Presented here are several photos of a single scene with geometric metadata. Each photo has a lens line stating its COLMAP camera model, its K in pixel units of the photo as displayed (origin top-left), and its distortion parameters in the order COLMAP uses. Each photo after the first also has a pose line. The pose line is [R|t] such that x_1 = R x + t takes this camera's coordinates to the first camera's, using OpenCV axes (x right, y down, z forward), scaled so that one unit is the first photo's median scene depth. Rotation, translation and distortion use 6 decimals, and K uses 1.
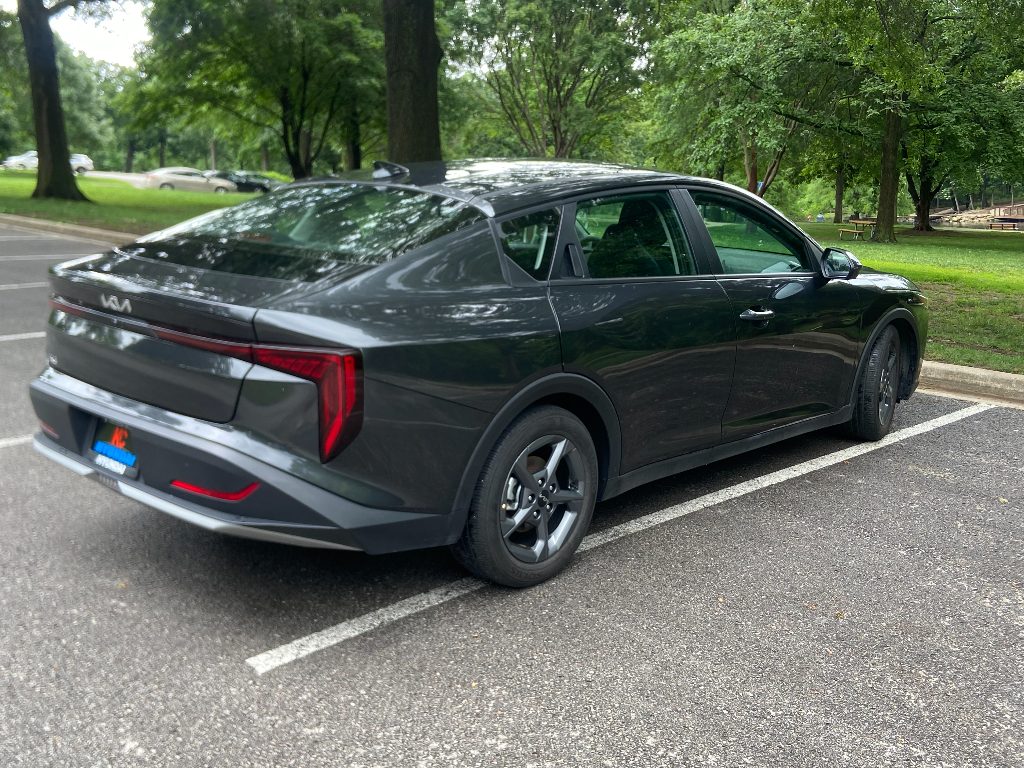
lens RADIAL K [[1070.0, 0, 513.2], [0, 1070.0, 391.1], [0, 0, 1]] dist [0.064700, 0.000000]
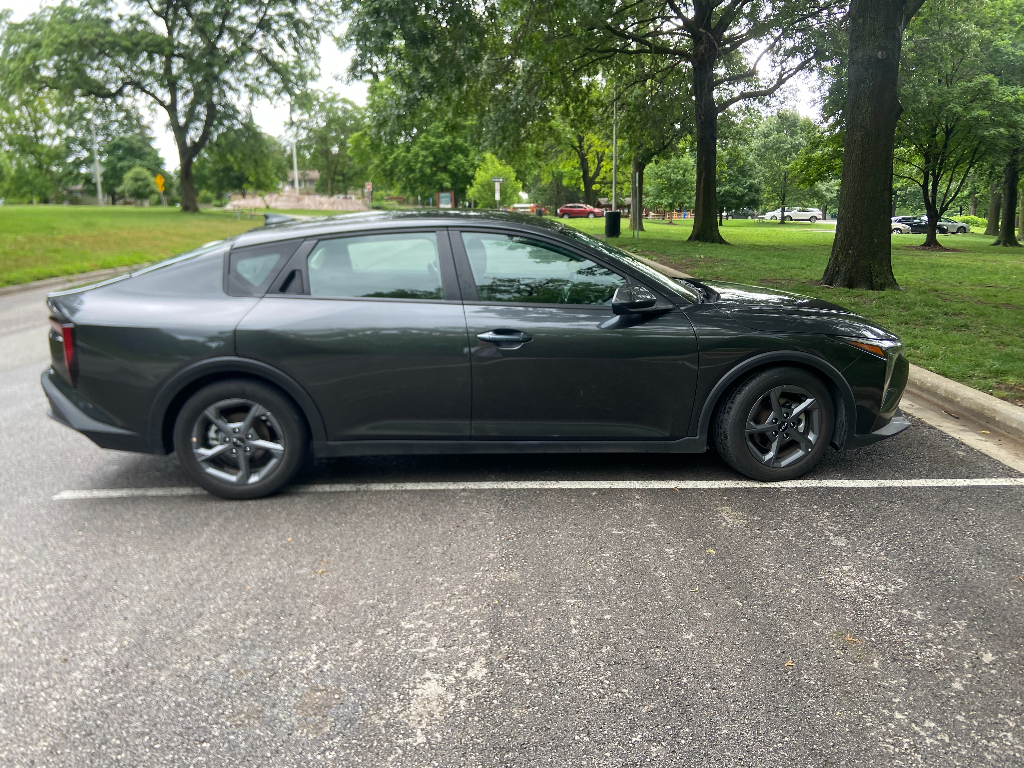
lens RADIAL K [[789.0, 0, 511.9], [0, 789.0, 387.1], [0, 0, 1]] dist [0.089923, -0.110585]
pose [[0.699642, 0.126544, -0.703198, 0.705708], [-0.121363, 0.990937, 0.057575, -0.056330], [0.704111, 0.045060, 0.708659, 0.322831]]
